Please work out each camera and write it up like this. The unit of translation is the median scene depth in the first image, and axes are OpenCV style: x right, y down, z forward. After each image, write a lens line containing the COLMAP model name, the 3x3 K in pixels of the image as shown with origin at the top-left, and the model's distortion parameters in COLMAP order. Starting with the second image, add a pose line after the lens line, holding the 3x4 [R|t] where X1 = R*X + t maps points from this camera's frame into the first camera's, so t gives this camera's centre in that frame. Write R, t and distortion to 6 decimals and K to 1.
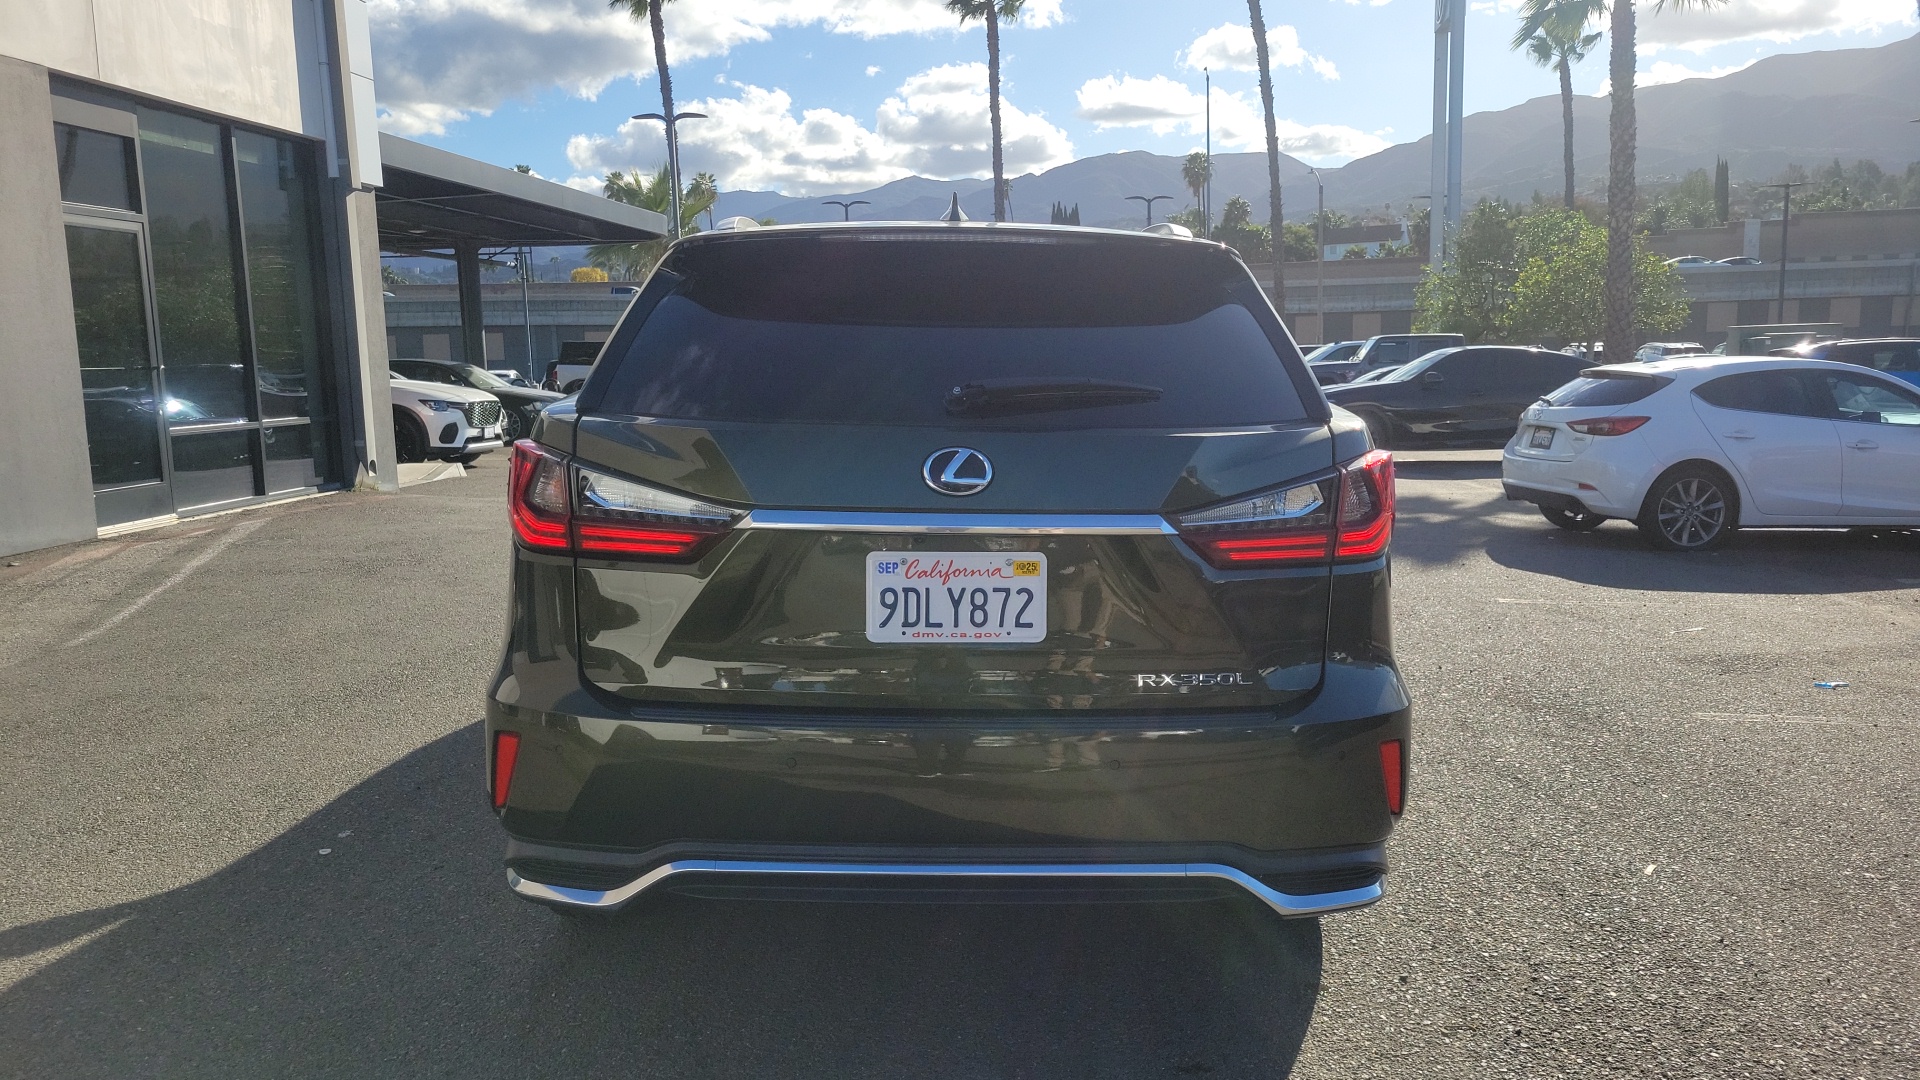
lens RADIAL K [[1432.7, 0, 968.2], [0, 1432.7, 543.7], [0, 0, 1]] dist [0.062191, -0.051096]
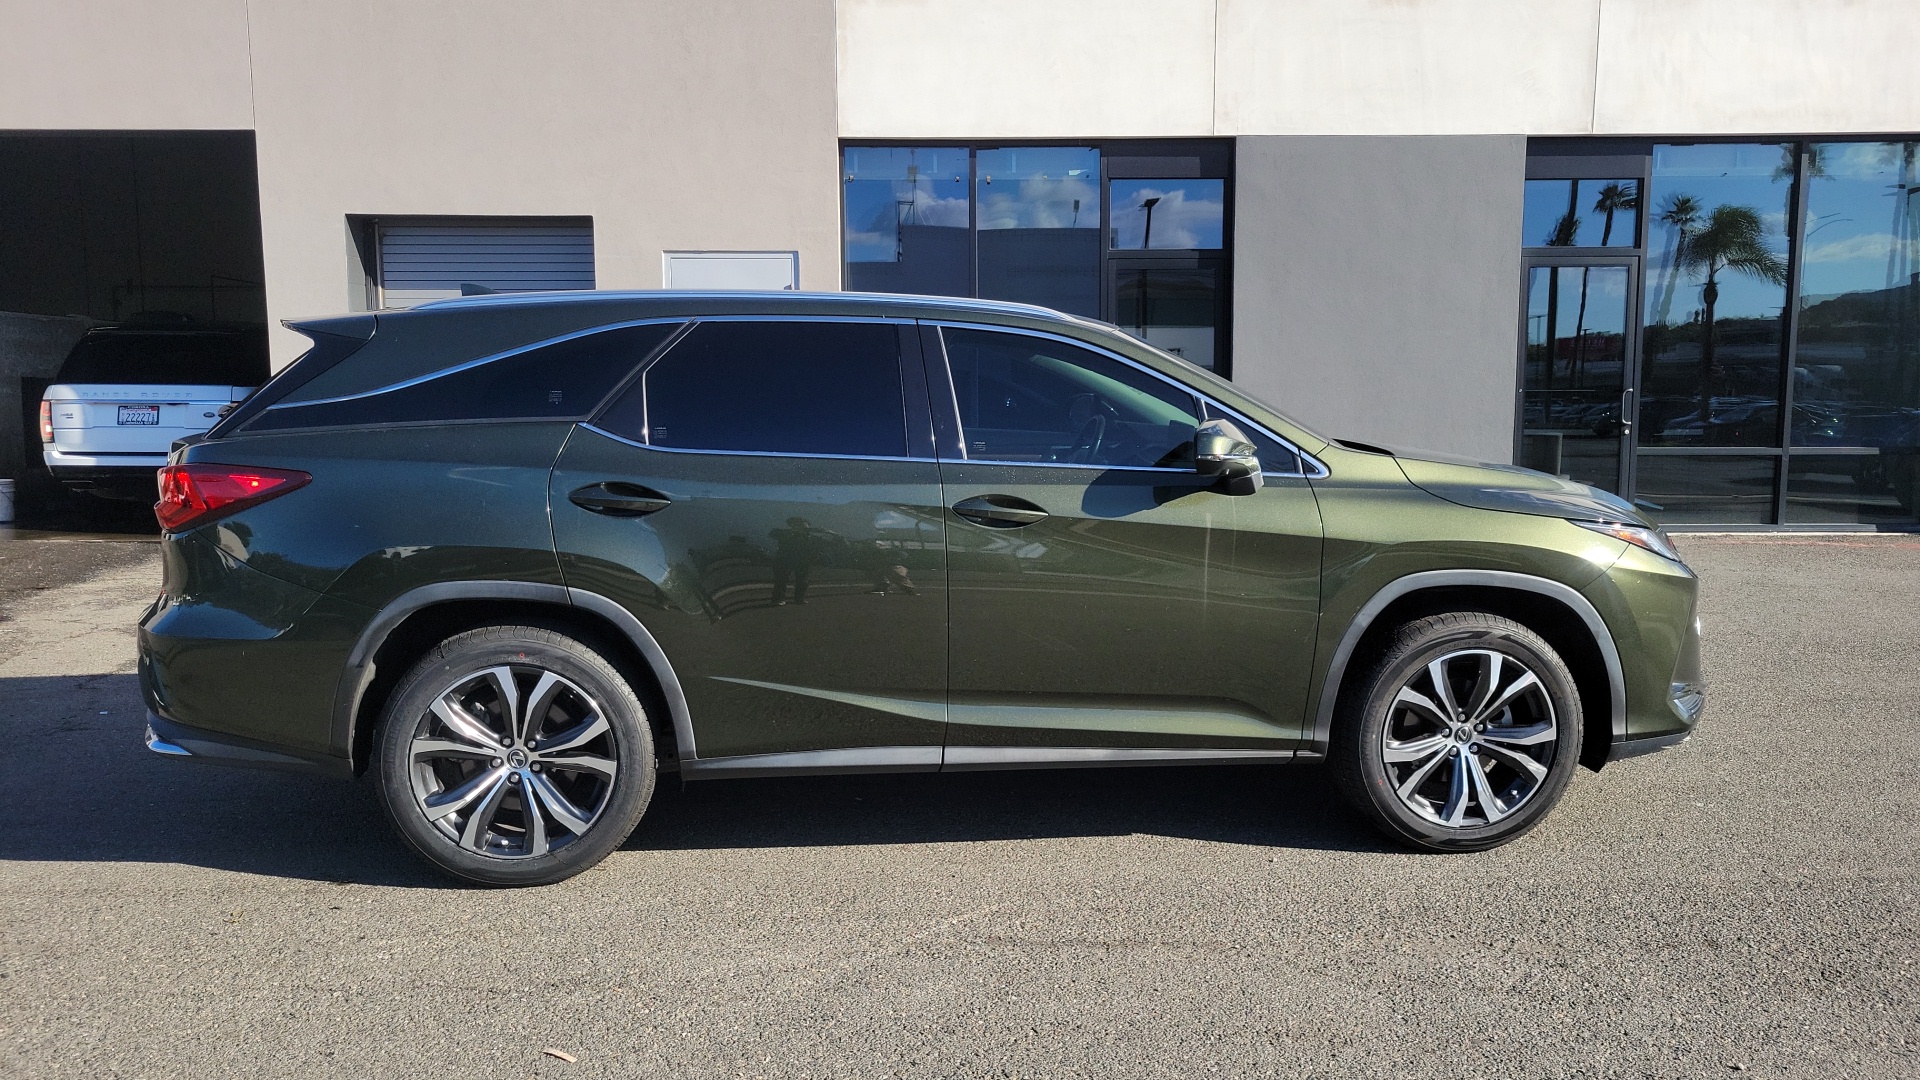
lens RADIAL K [[1432.7, 0, 968.2], [0, 1432.7, 543.7], [0, 0, 1]] dist [0.062191, -0.051096]
pose [[0.110407, 0.127765, -0.985640, 1.876761], [-0.137076, 0.984183, 0.112222, -0.257028], [0.984388, 0.122717, 0.126174, 1.632609]]
